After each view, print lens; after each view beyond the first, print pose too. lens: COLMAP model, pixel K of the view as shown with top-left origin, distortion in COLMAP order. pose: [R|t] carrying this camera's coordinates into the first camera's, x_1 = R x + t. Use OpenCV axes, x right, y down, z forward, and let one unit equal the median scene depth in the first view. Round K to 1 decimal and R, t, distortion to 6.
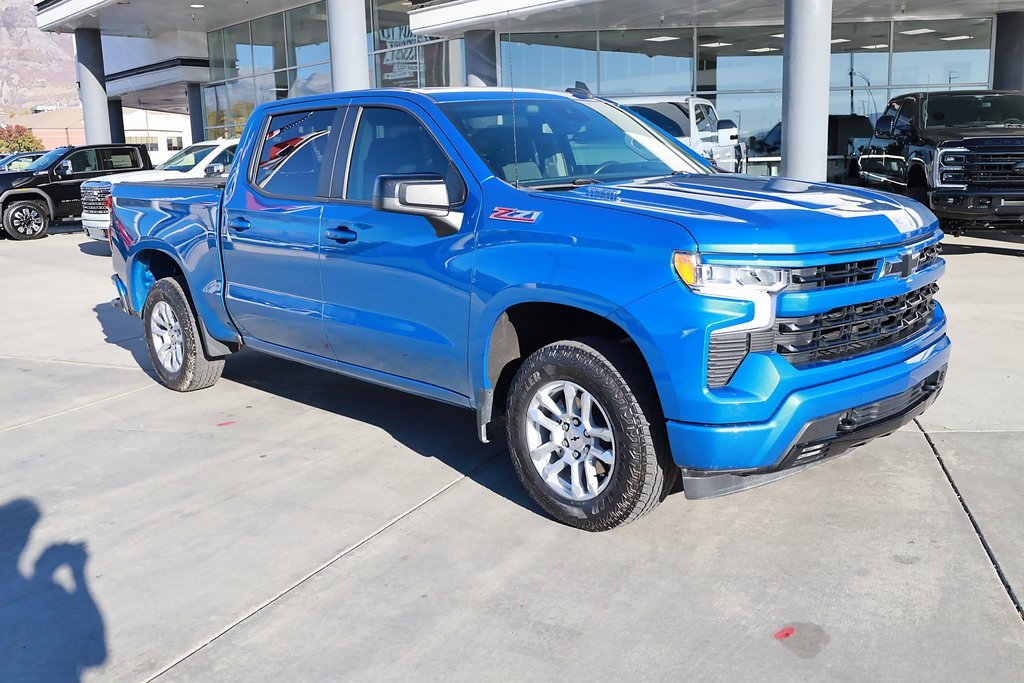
lens RADIAL K [[971.7, 0, 512.0], [0, 971.7, 341.5], [0, 0, 1]] dist [-0.050308, 0.004700]
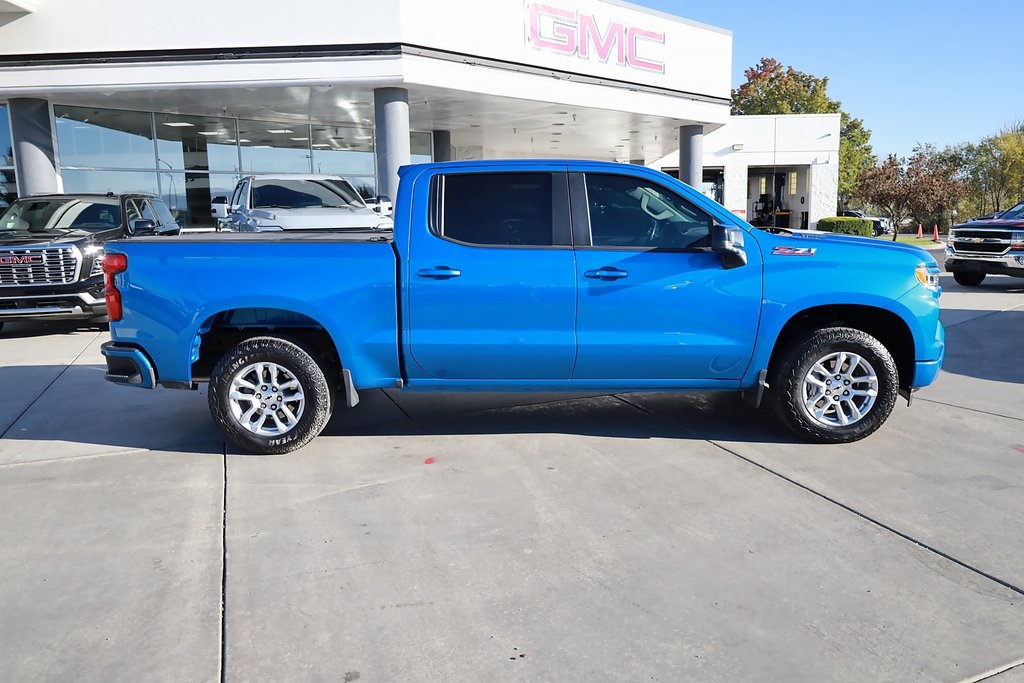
lens RADIAL K [[773.6, 0, 531.4], [0, 773.6, 318.4], [0, 0, 1]] dist [-0.010591, -0.005754]
pose [[0.690320, -0.078561, 0.719226, -0.798024], [0.132391, 0.991019, -0.018821, -0.038234], [-0.711288, 0.108212, 0.694521, 0.308056]]
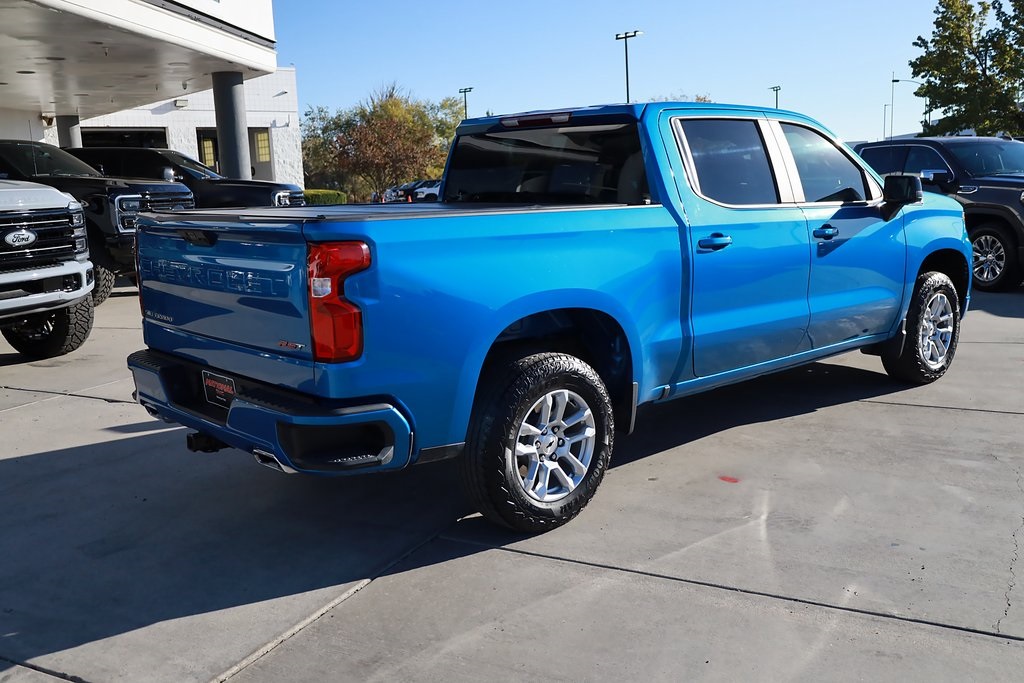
lens RADIAL K [[971.7, 0, 512.0], [0, 971.7, 341.5], [0, 0, 1]] dist [-0.050308, 0.004700]
pose [[0.016559, -0.142158, 0.989705, -1.091227], [0.221831, 0.965695, 0.134998, -0.182646], [-0.974944, 0.217312, 0.047526, 1.099731]]
